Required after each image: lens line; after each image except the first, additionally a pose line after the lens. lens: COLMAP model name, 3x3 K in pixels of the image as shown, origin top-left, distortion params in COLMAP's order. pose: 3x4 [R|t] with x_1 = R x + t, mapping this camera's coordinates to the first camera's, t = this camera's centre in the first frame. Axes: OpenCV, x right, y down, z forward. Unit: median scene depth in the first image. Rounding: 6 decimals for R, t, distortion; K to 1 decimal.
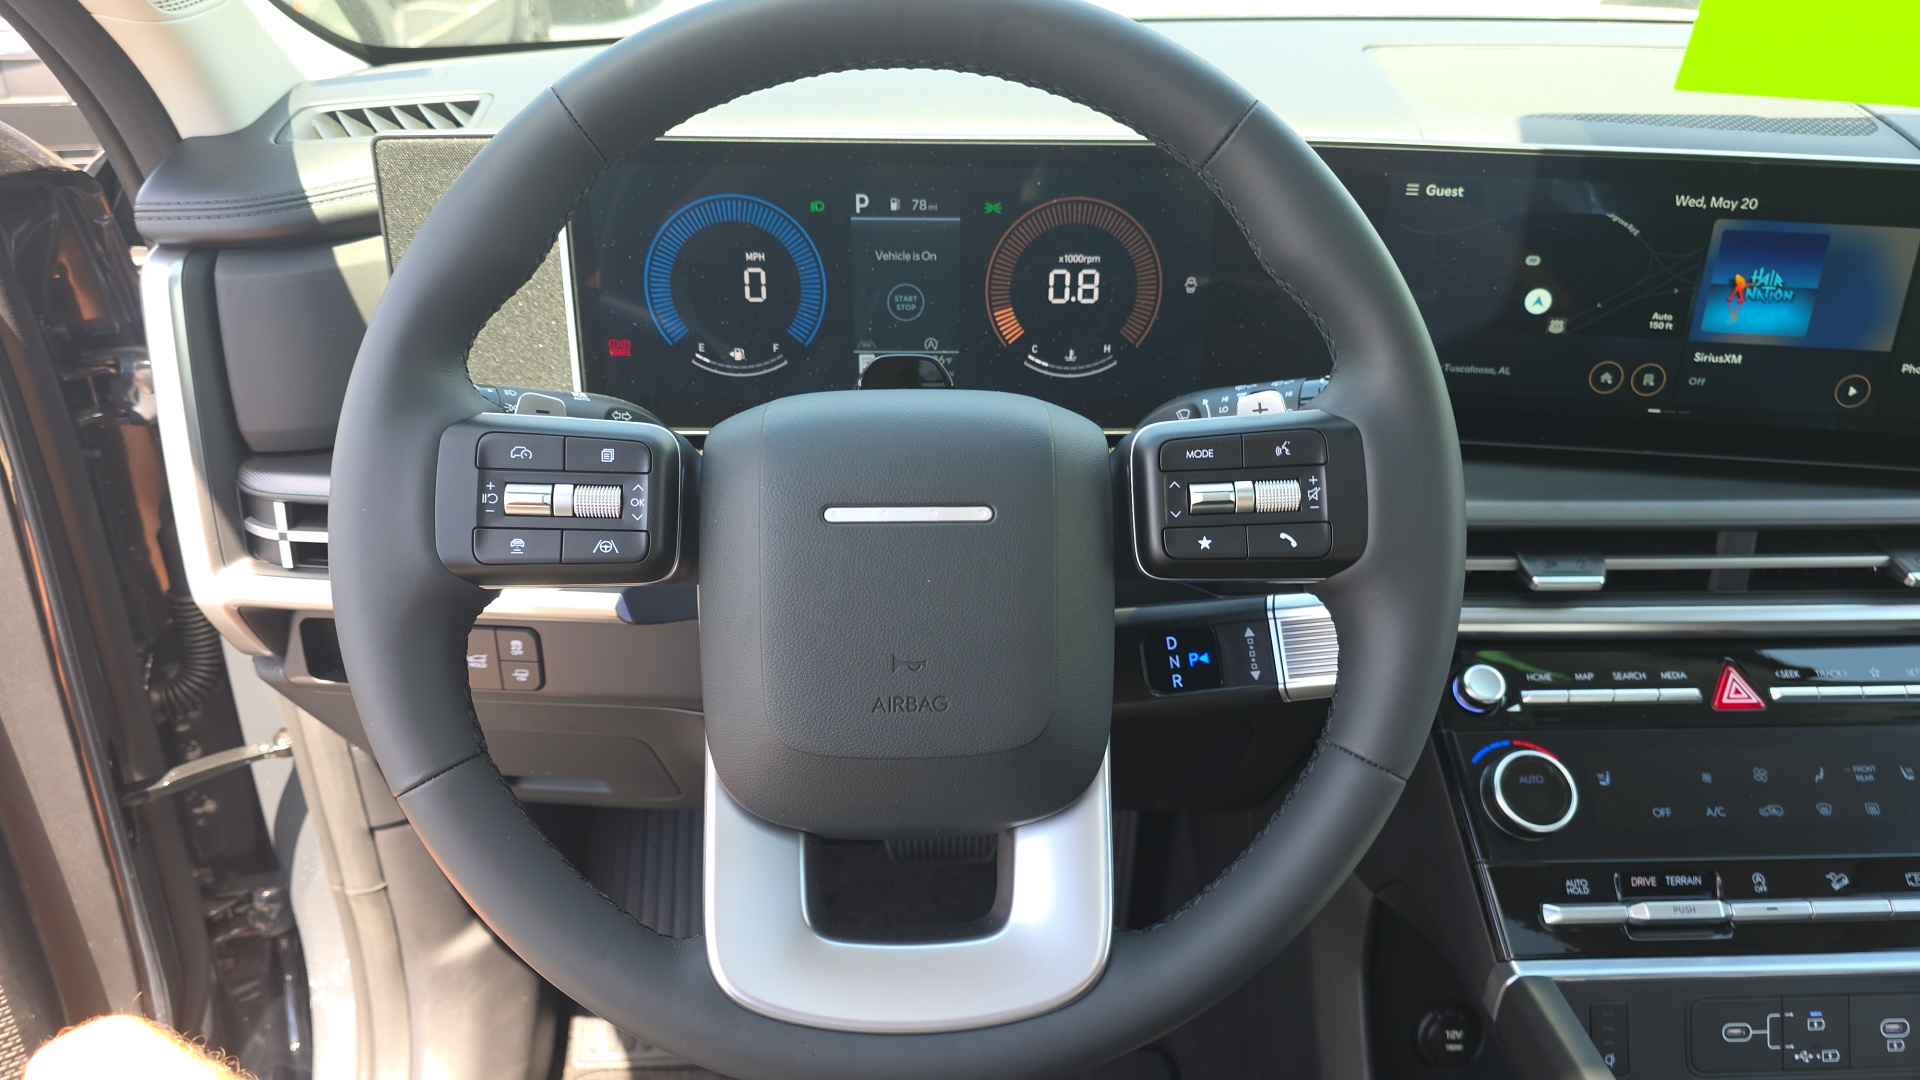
lens RADIAL K [[1328.6, 0, 963.3], [0, 1328.6, 550.7], [0, 0, 1]] dist [0.041551, -0.045114]
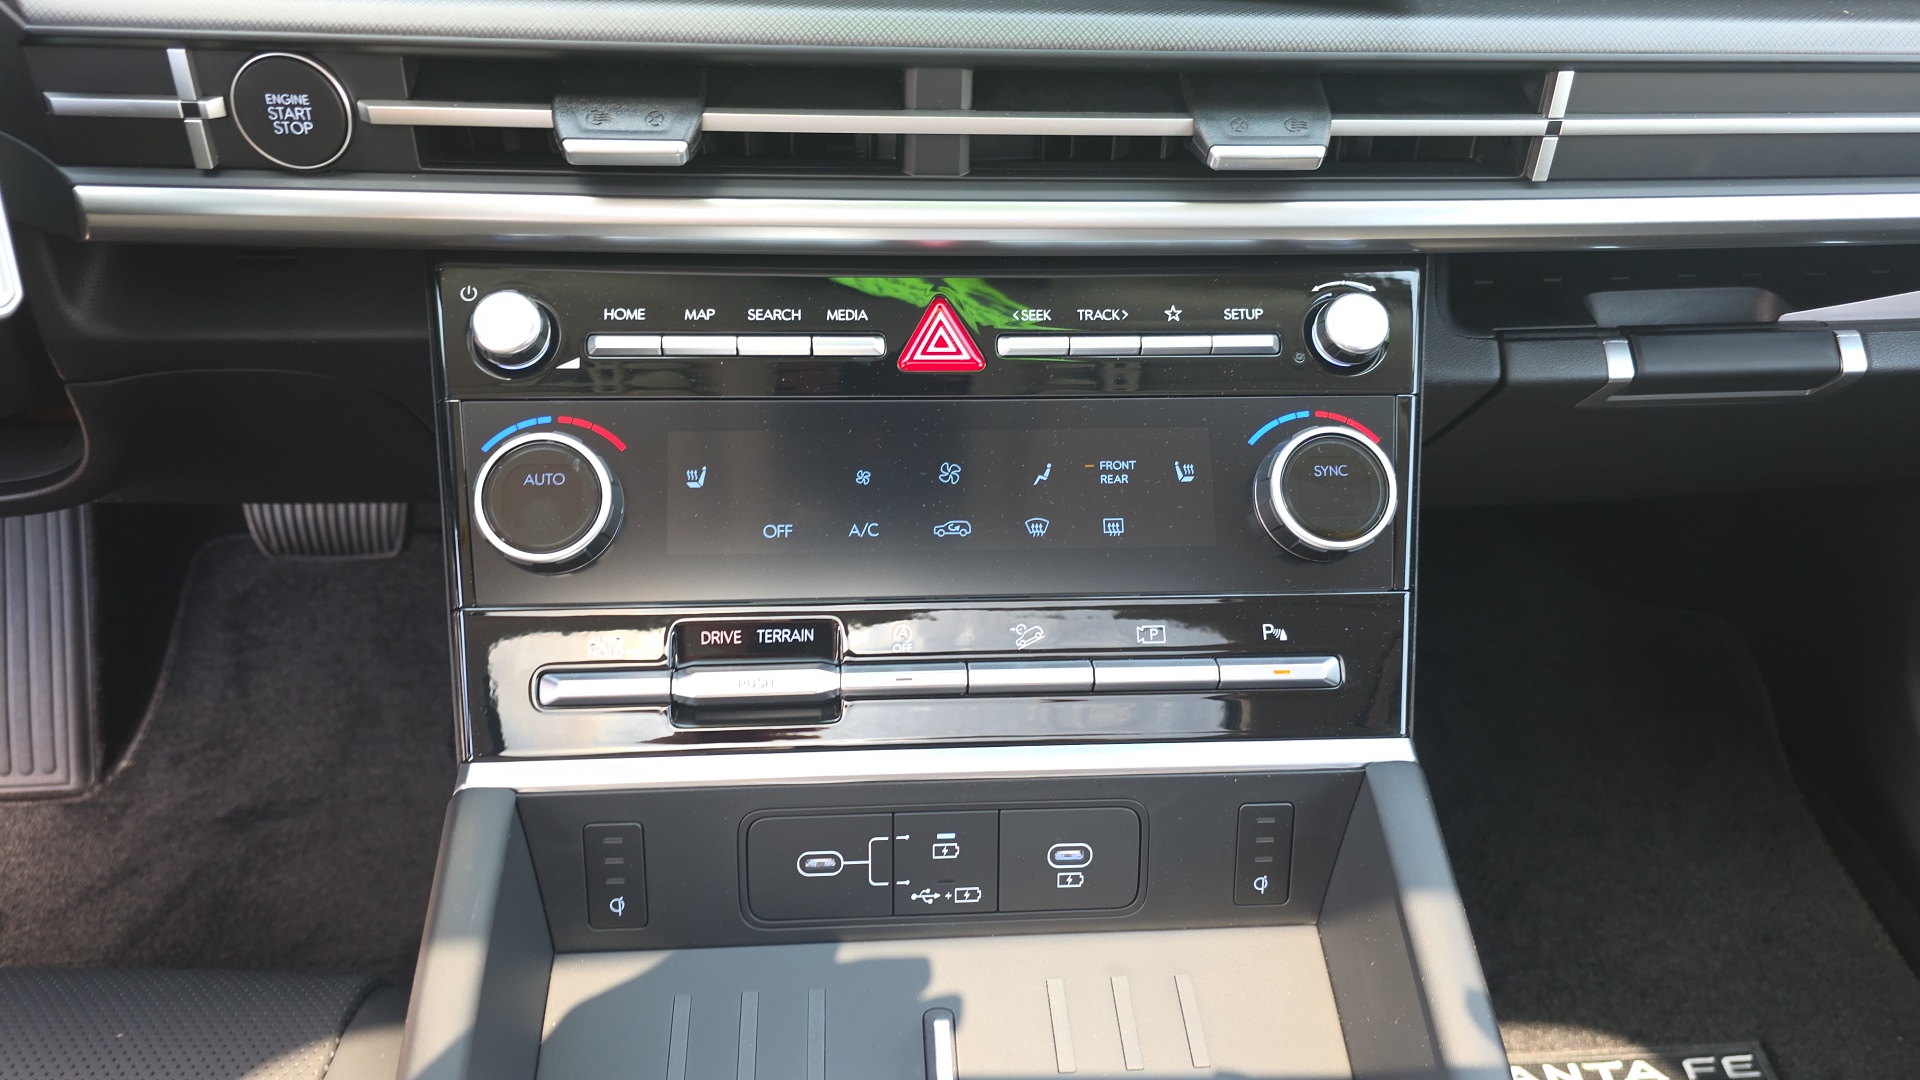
lens RADIAL K [[1288.6, 0, 956.1], [0, 1288.6, 545.9], [0, 0, 1]] dist [0.036443, -0.044347]
pose [[0.999403, 0.007052, 0.033829, 0.579417], [-0.015162, 0.969182, 0.245879, 0.049984], [-0.031052, -0.246245, 0.968710, 0.398336]]
